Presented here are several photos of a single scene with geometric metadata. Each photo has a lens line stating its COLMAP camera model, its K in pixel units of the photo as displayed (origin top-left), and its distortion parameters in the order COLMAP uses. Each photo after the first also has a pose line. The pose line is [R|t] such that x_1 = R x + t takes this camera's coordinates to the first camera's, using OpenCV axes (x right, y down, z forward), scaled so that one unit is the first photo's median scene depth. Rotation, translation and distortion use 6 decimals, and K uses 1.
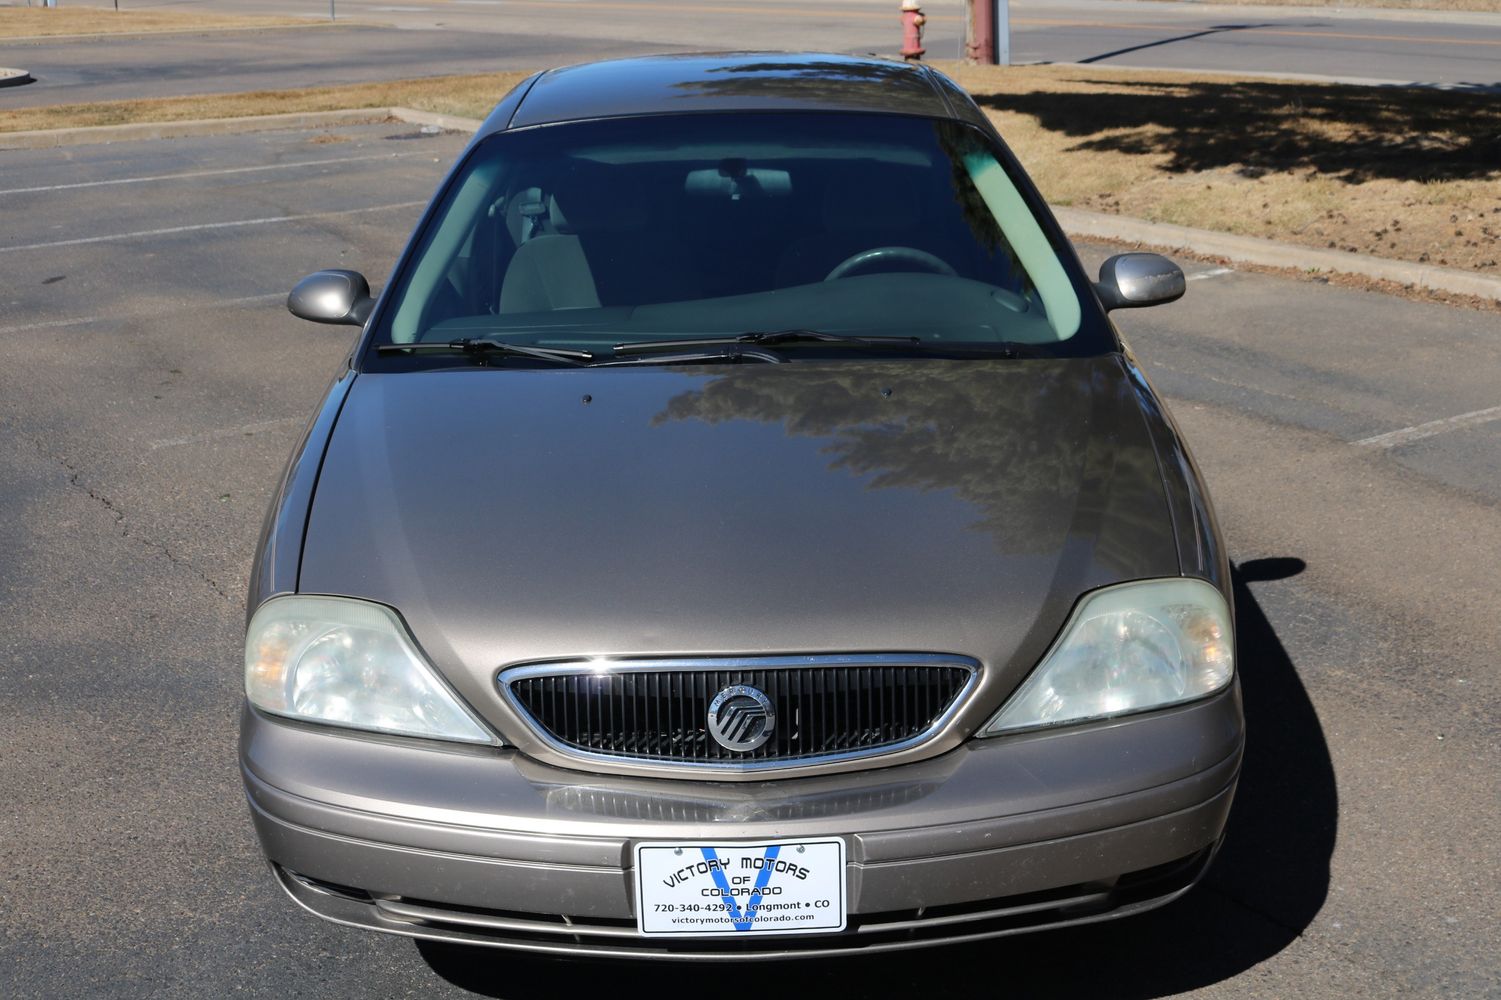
lens RADIAL K [[2006.2, 0, 837.5], [0, 2006.2, 571.4], [0, 0, 1]] dist [-0.055294, 0.000000]
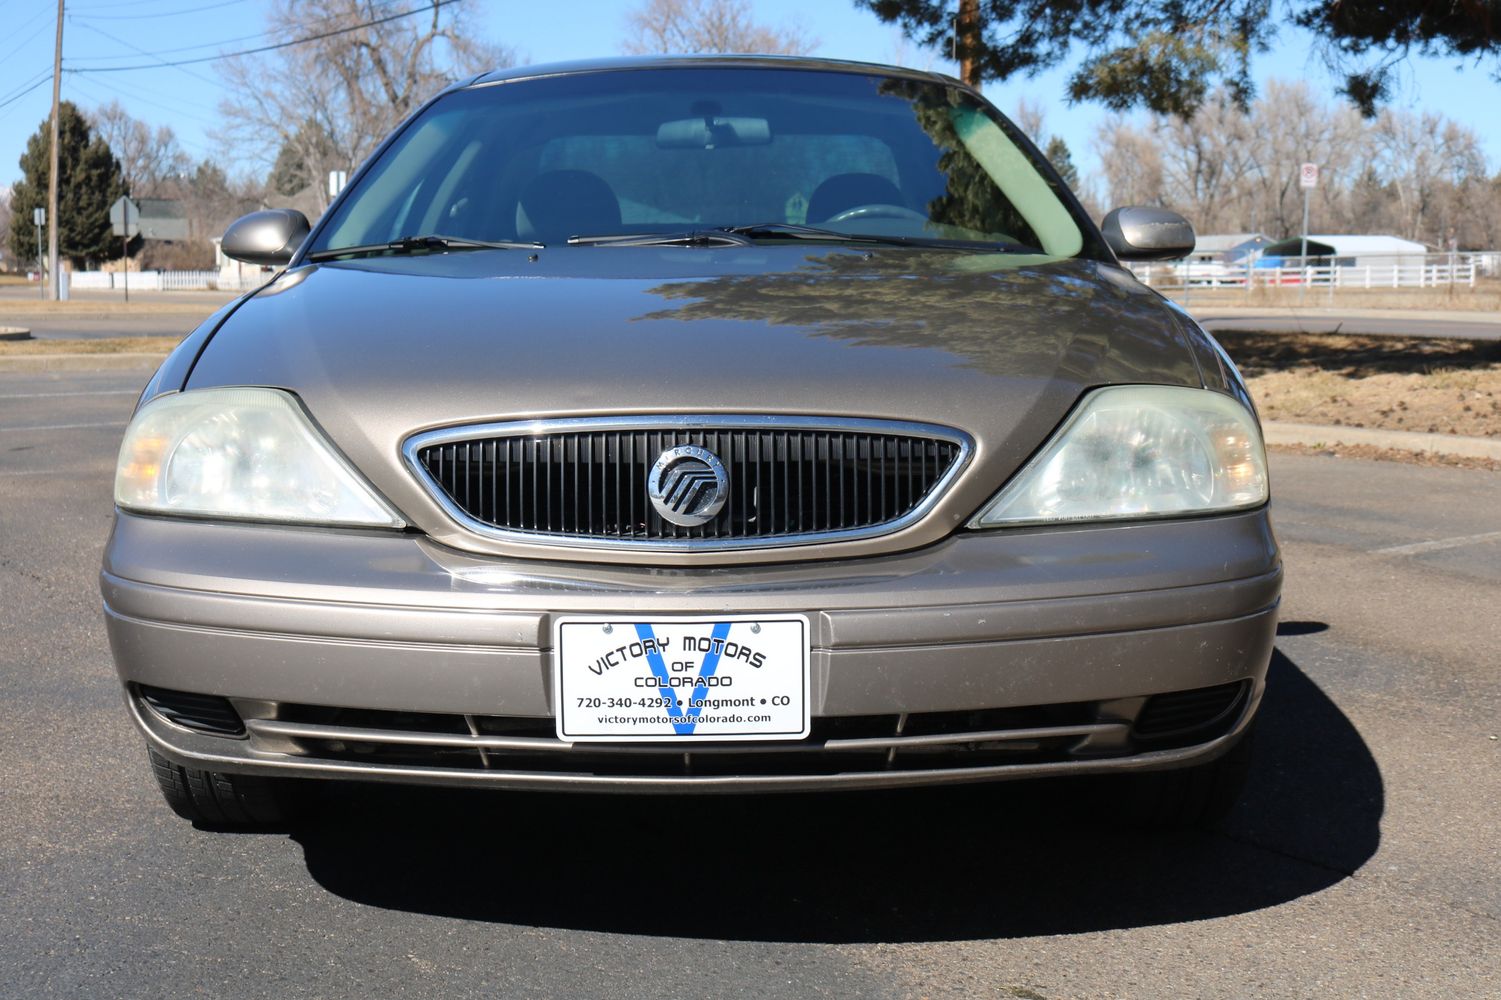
lens RADIAL K [[2006.2, 0, 834.6], [0, 2006.2, 576.8], [0, 0, 1]] dist [-0.055294, 0.000000]
pose [[0.999950, 0.009946, -0.000499, 0.011750], [-0.009887, 0.985472, -0.169550, 0.209198], [-0.001195, 0.169546, 0.985521, 0.146317]]
